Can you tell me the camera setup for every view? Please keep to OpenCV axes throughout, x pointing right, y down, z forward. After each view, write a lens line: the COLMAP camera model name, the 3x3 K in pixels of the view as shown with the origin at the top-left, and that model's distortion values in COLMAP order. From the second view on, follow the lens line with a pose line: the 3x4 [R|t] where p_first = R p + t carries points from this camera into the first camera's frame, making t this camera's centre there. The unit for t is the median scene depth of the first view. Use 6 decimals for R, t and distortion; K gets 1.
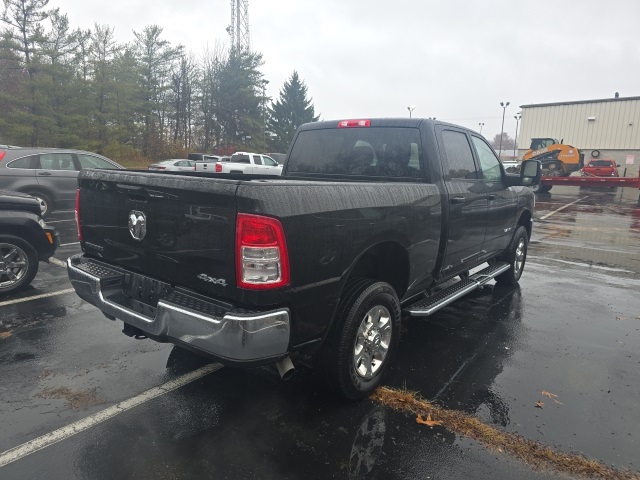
lens RADIAL K [[426.5, 0, 324.2], [0, 426.5, 240.1], [0, 0, 1]] dist [0.051299, -0.041876]
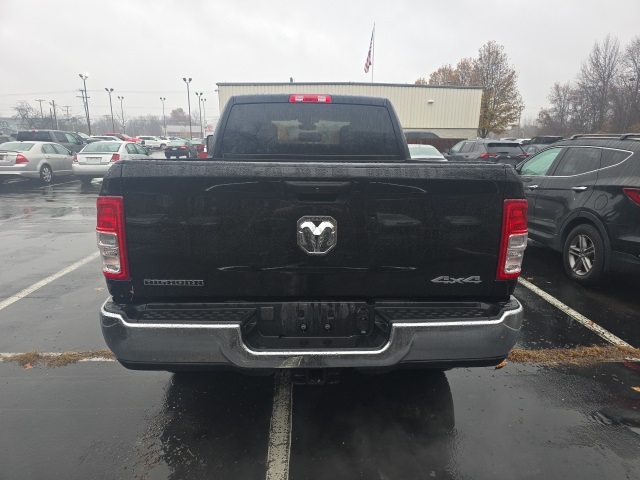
lens RADIAL K [[426.5, 0, 324.2], [0, 426.5, 240.1], [0, 0, 1]] dist [0.051299, -0.041876]
pose [[0.768945, -0.161202, 0.618658, -0.629012], [0.127238, 0.986918, 0.099011, -0.069234], [-0.626525, 0.002583, 0.779397, 0.304929]]
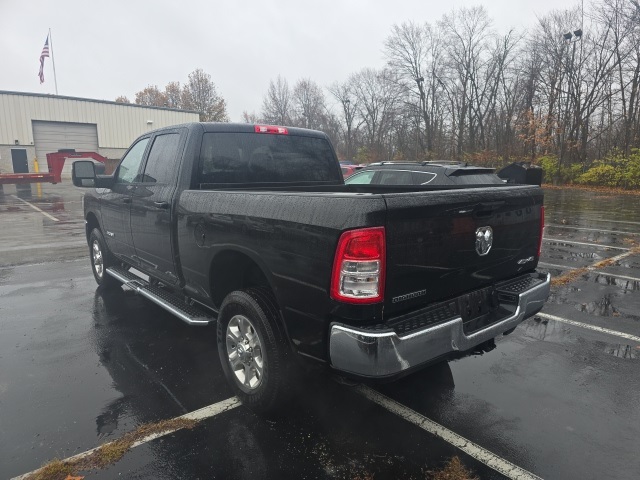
lens RADIAL K [[426.5, 0, 324.2], [0, 426.5, 240.1], [0, 0, 1]] dist [0.051299, -0.041876]
pose [[0.218010, -0.194720, 0.956324, -1.059914], [0.180520, 0.971031, 0.156562, -0.187608], [-0.959106, 0.138504, 0.246845, 0.796149]]
